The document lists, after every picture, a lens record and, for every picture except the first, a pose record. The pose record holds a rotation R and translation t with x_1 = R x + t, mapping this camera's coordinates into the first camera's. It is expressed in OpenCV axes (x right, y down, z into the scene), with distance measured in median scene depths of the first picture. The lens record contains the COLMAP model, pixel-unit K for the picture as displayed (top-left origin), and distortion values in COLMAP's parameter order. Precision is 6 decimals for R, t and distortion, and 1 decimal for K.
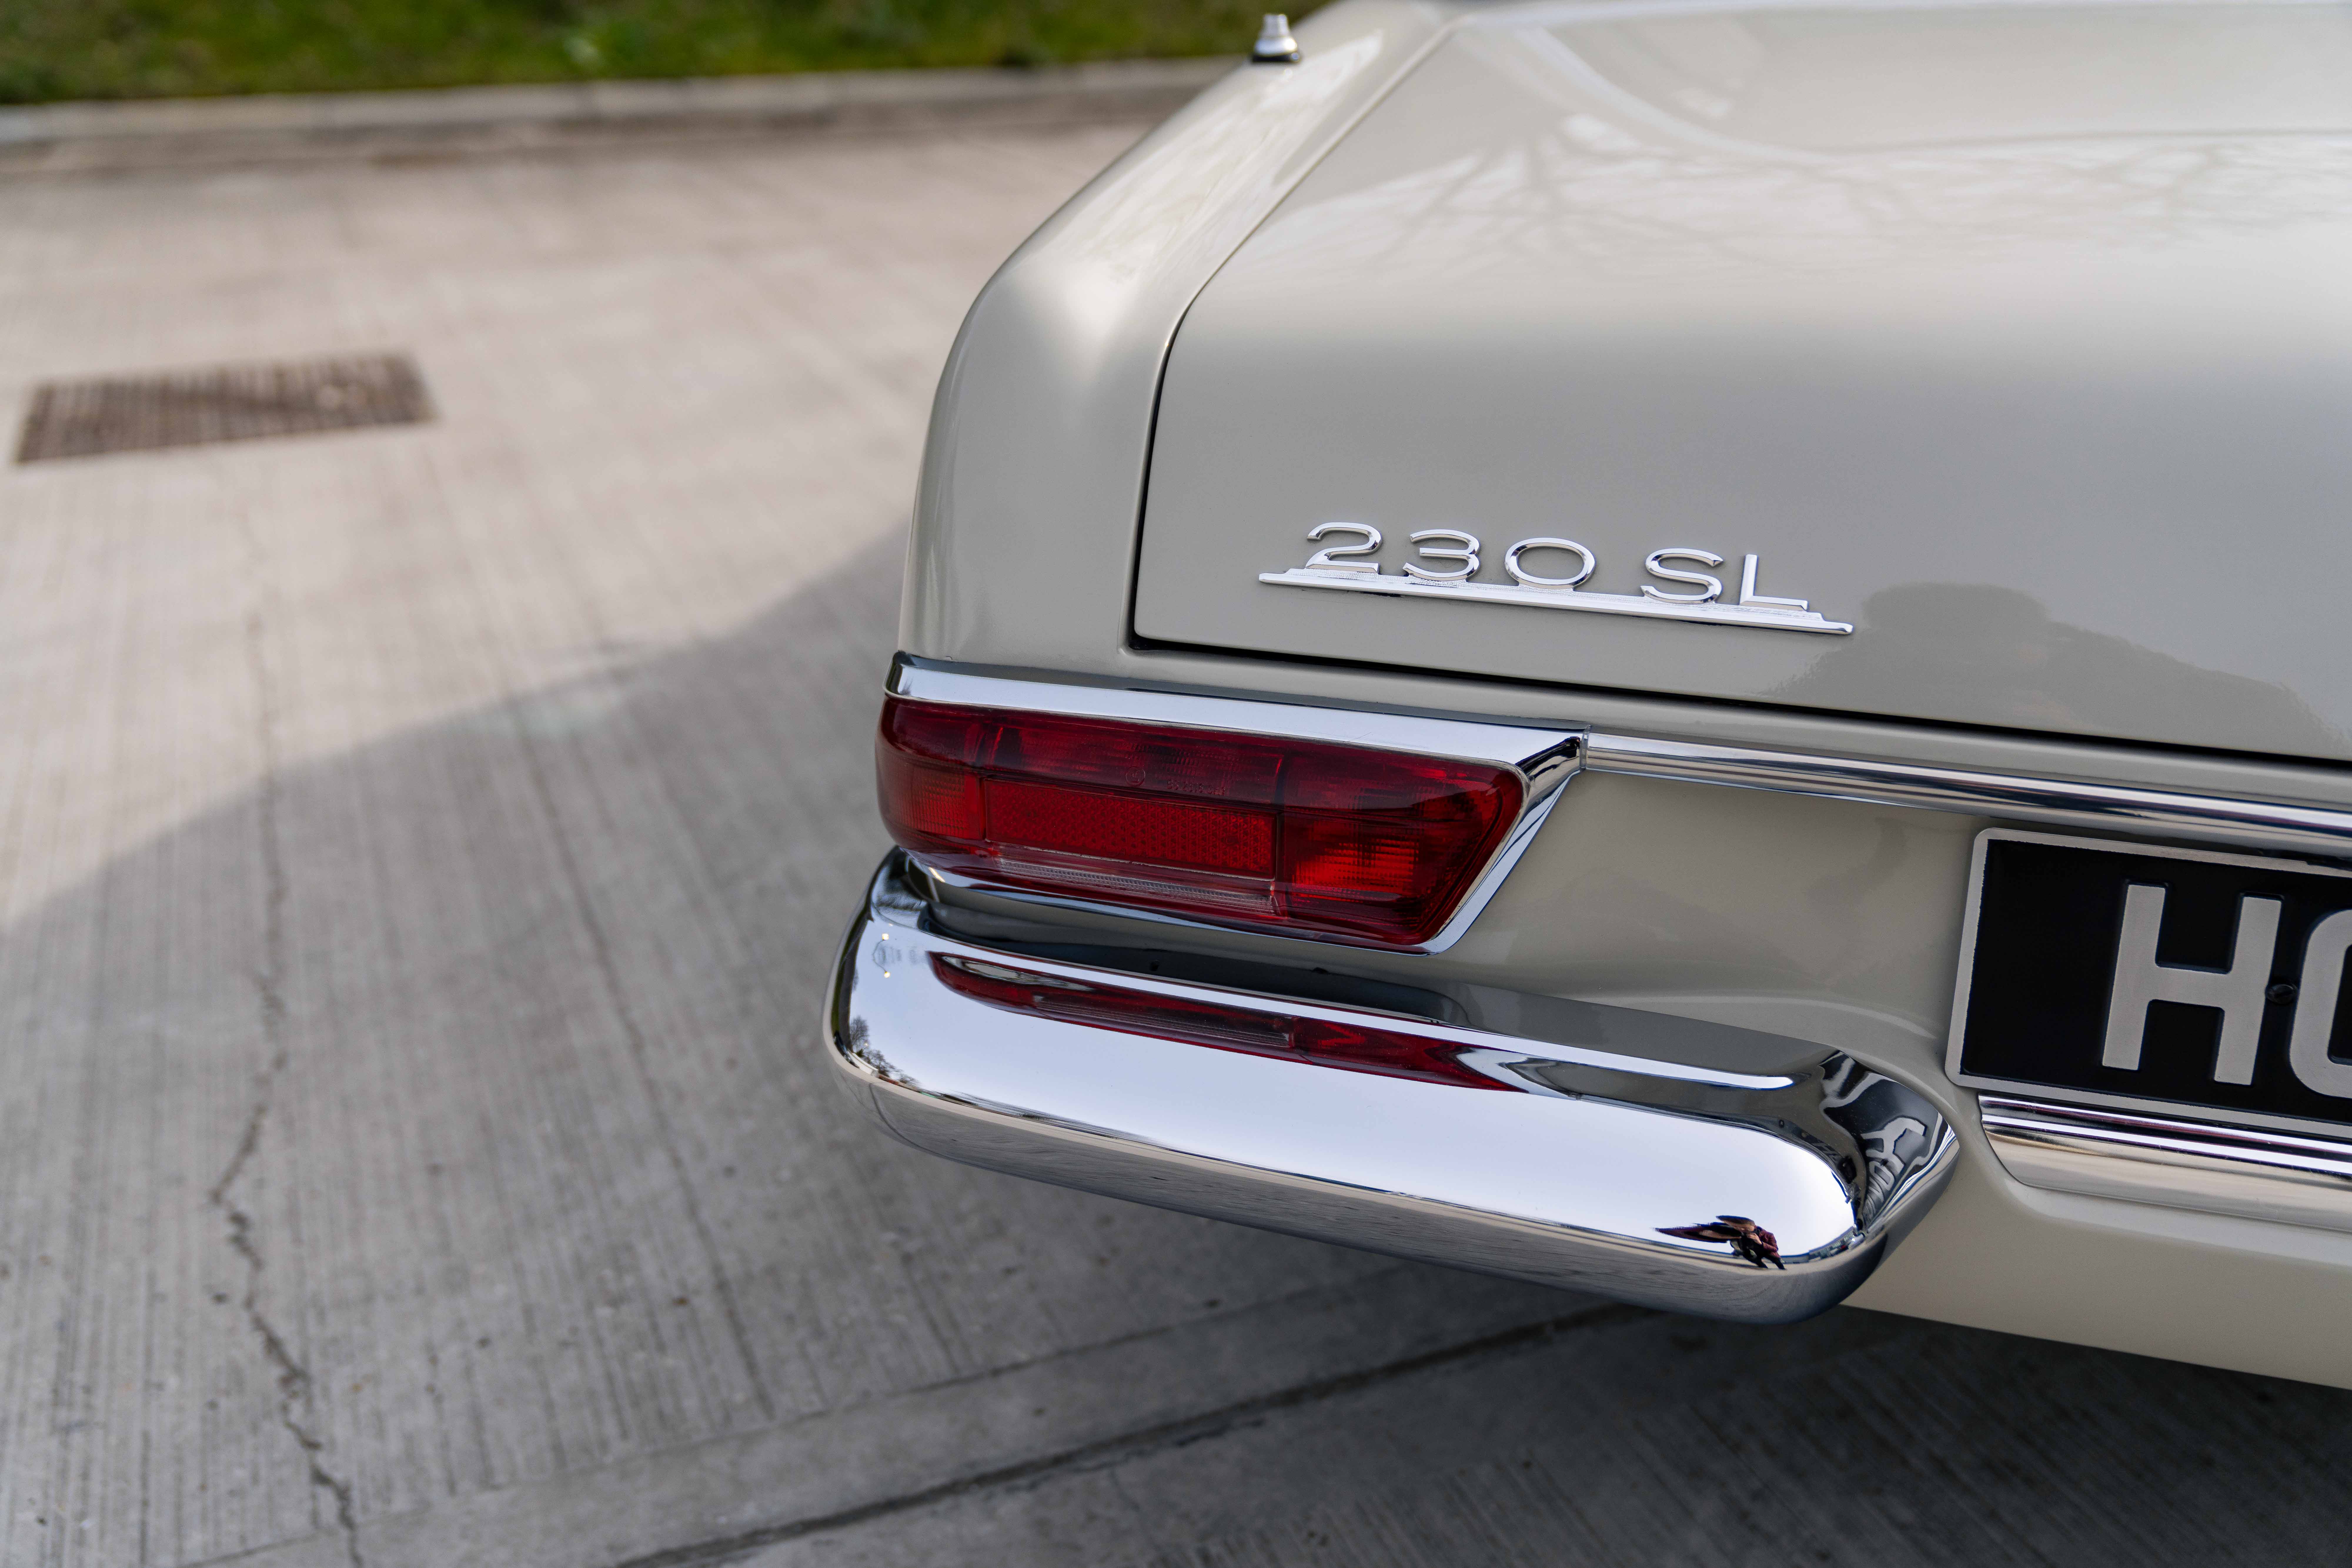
lens RADIAL K [[2277.7, 0, 1174.2], [0, 2277.7, 780.5], [0, 0, 1]] dist [-0.003788, 0.004263]
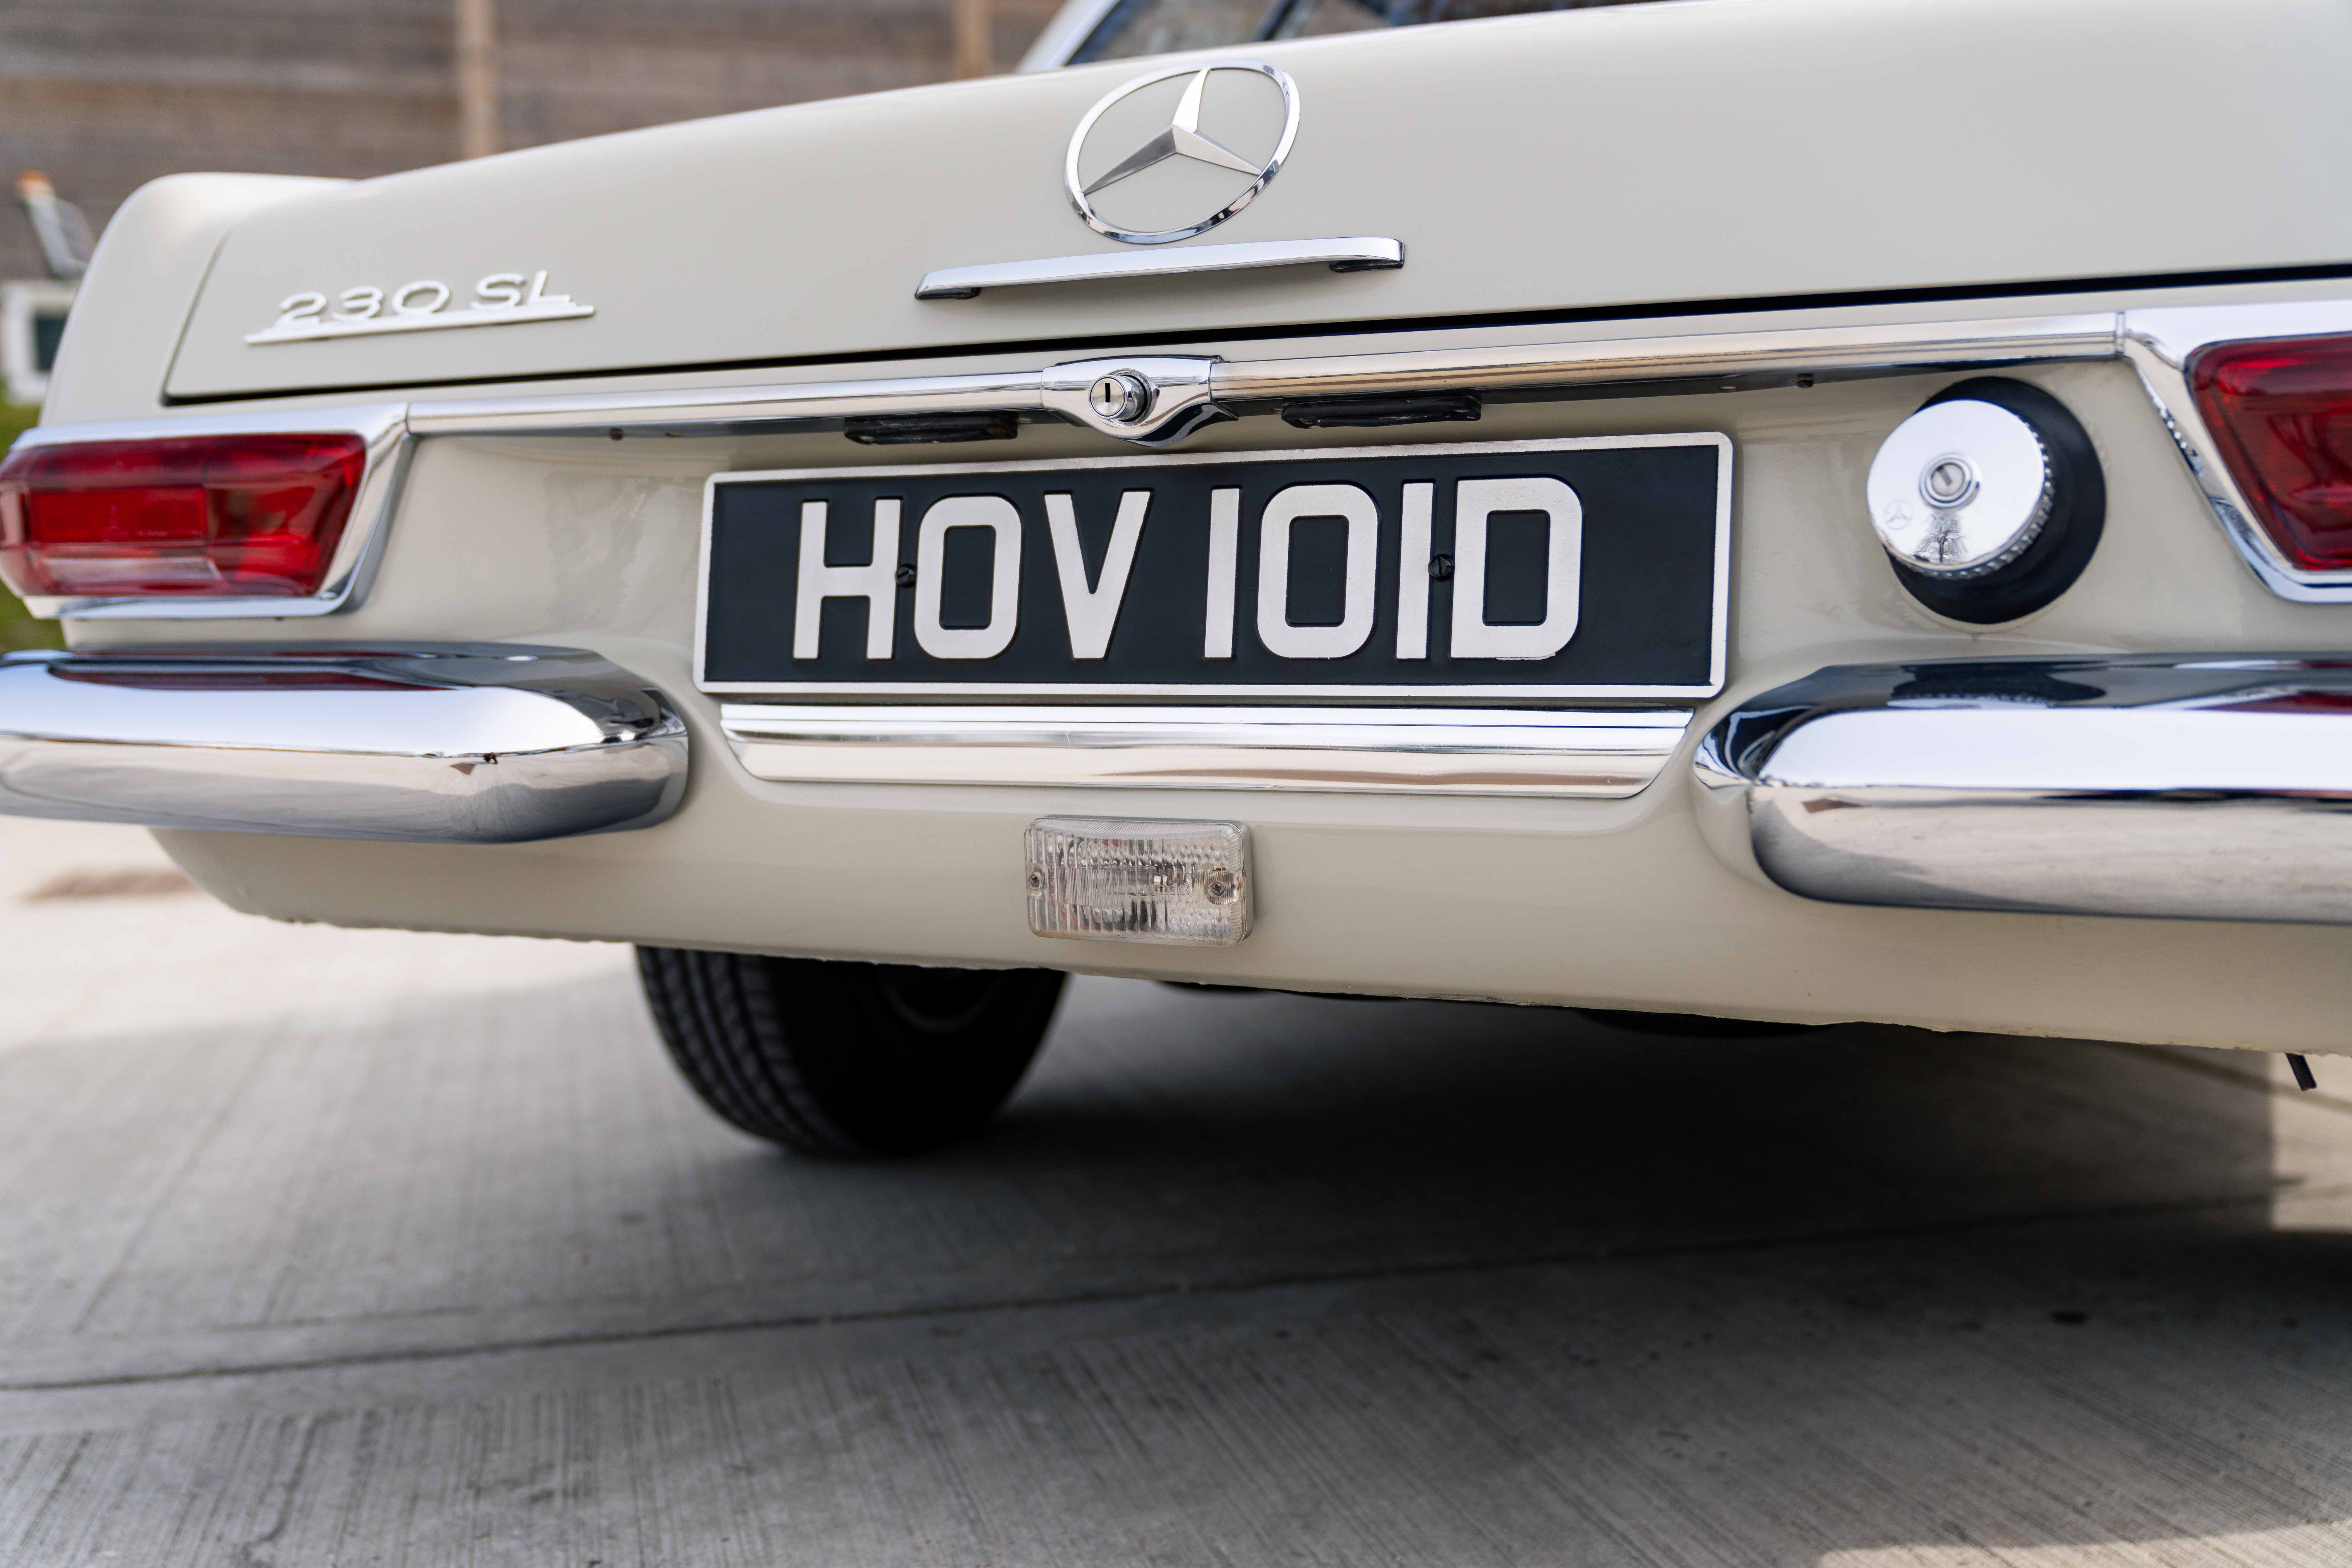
lens RADIAL K [[2380.1, 0, 1176.0], [0, 2380.1, 784.0], [0, 0, 1]] dist [-0.009171, 0.013767]
pose [[0.992805, 0.010800, -0.119256, 0.685085], [-0.048317, 0.947381, -0.316439, 0.521964], [0.109563, 0.319925, 0.941087, -0.136674]]
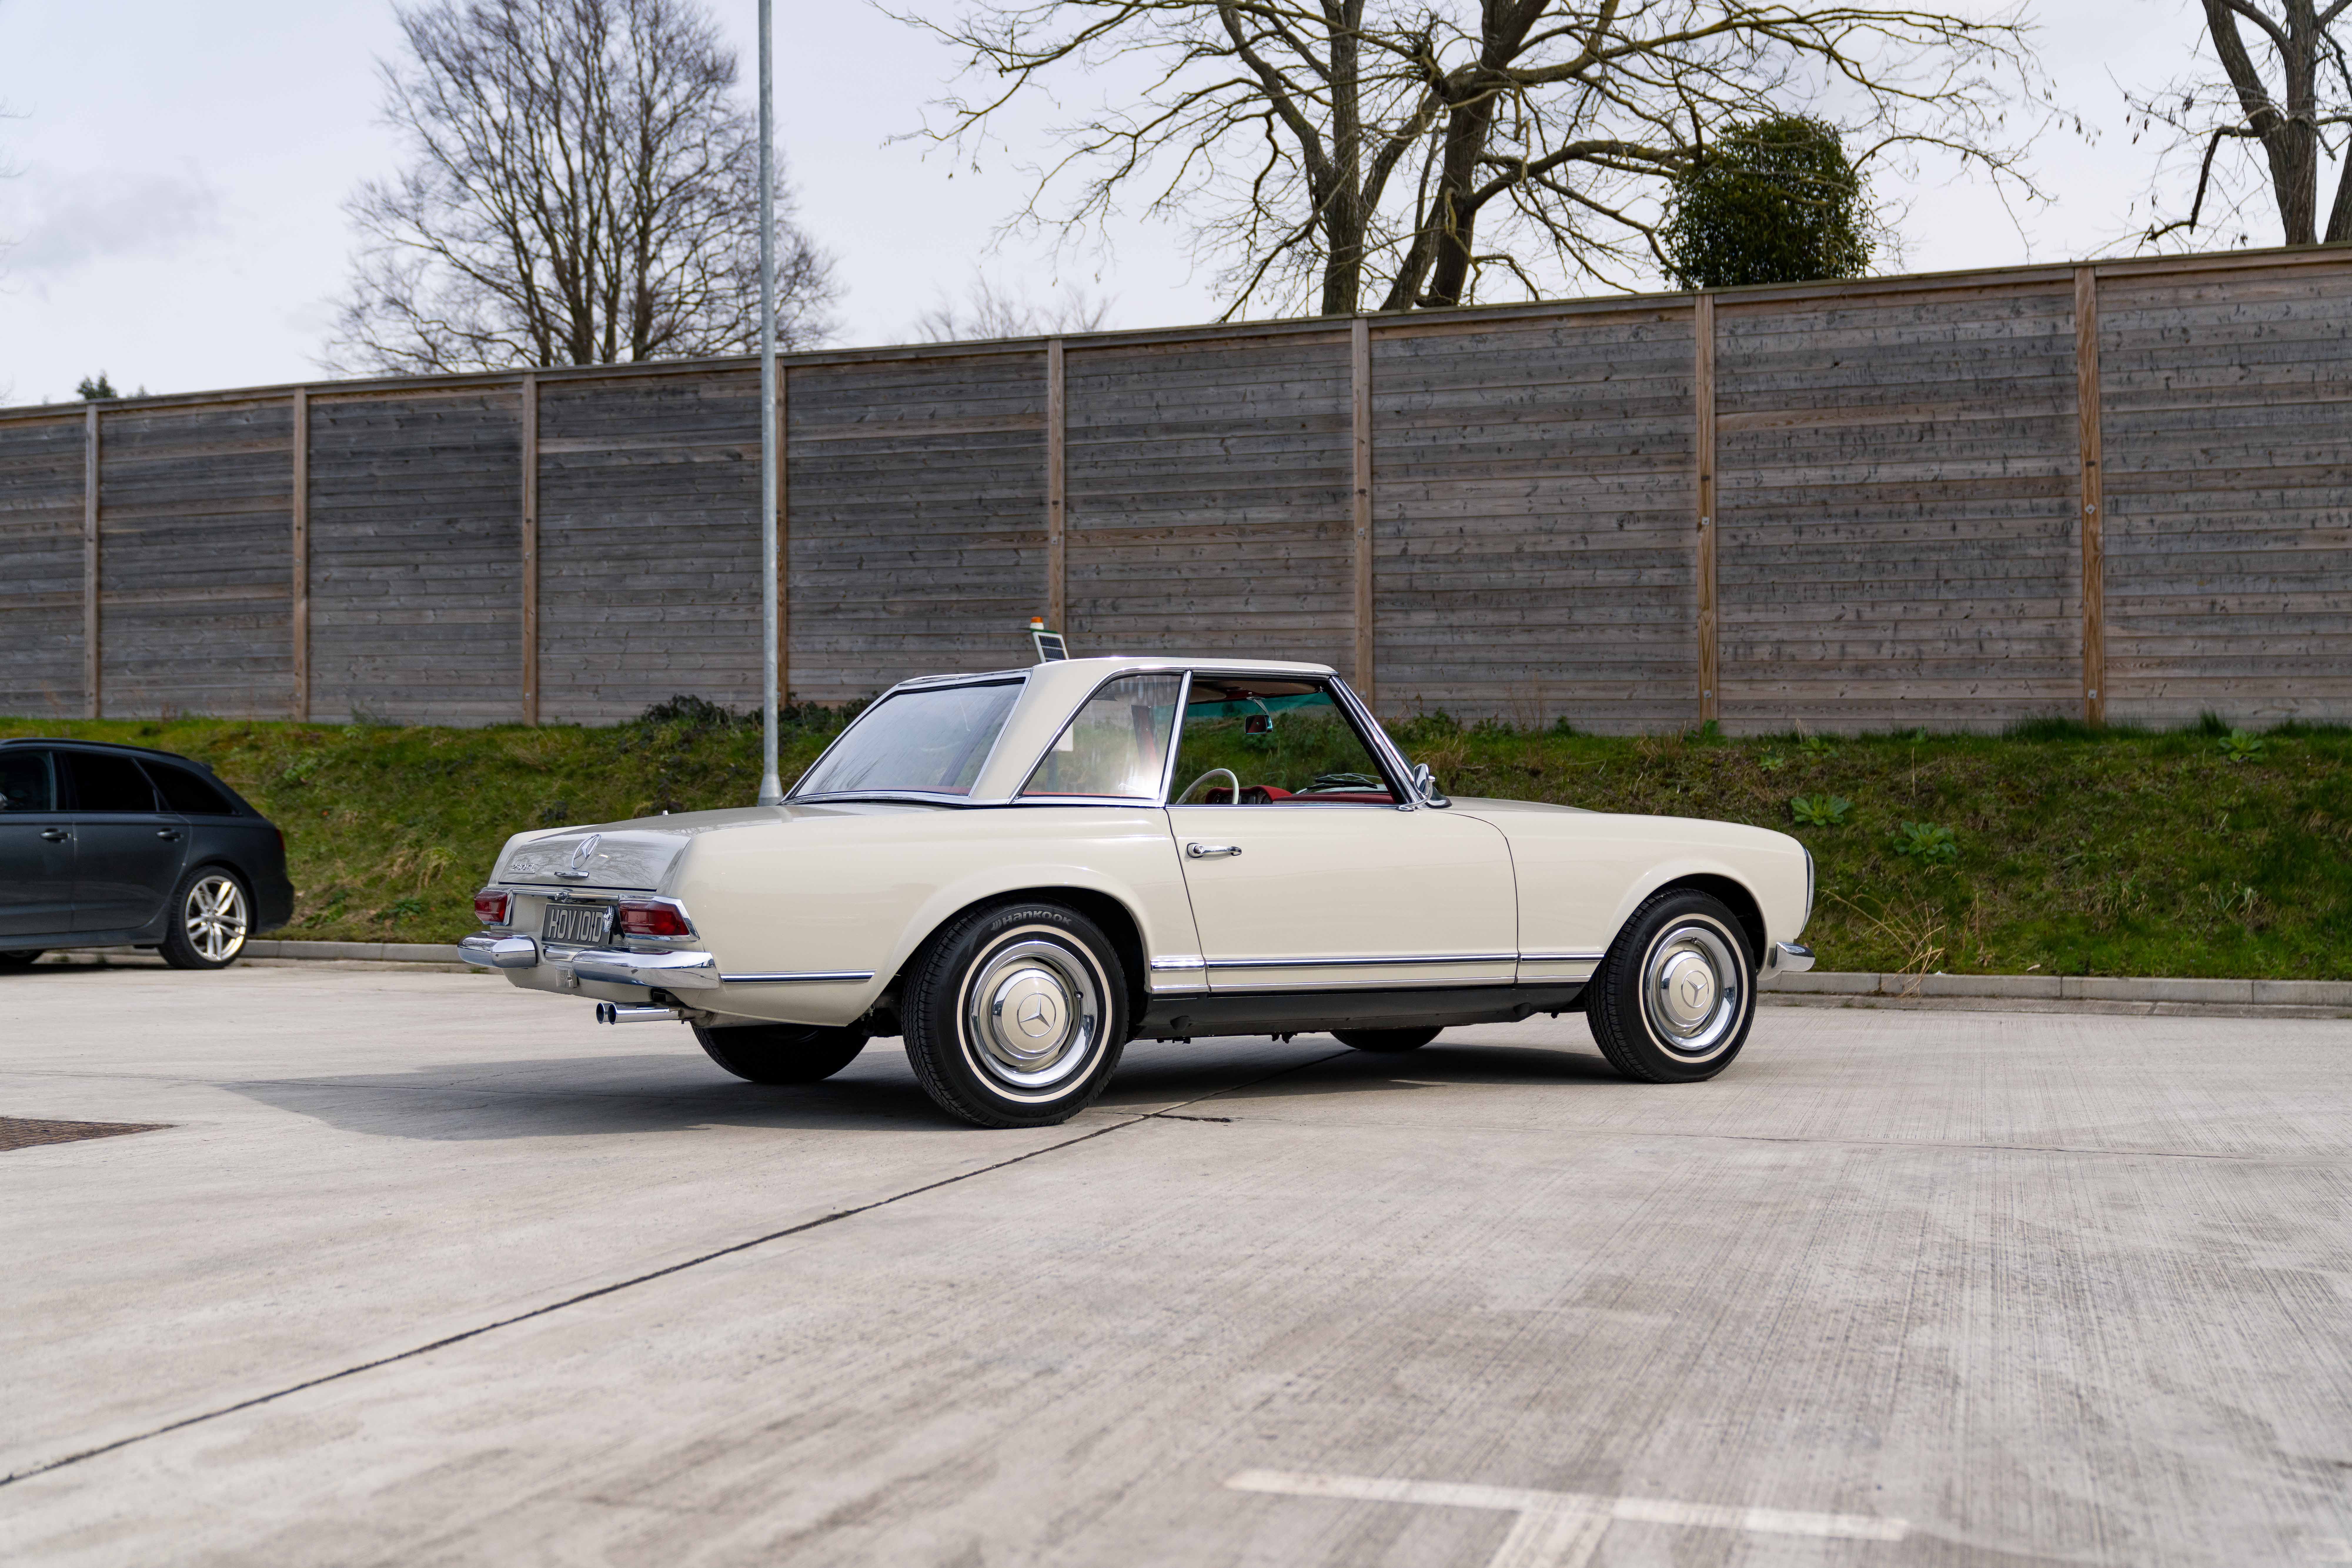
lens RADIAL K [[2540.6, 0, 1186.0], [0, 2540.6, 783.0], [0, 0, 1]] dist [-0.003724, 0.042048]
pose [[0.776168, -0.003508, -0.630516, 5.952494], [-0.255378, 0.912543, -0.319449, 1.463024], [0.576493, 0.408966, 0.707391, -3.077694]]
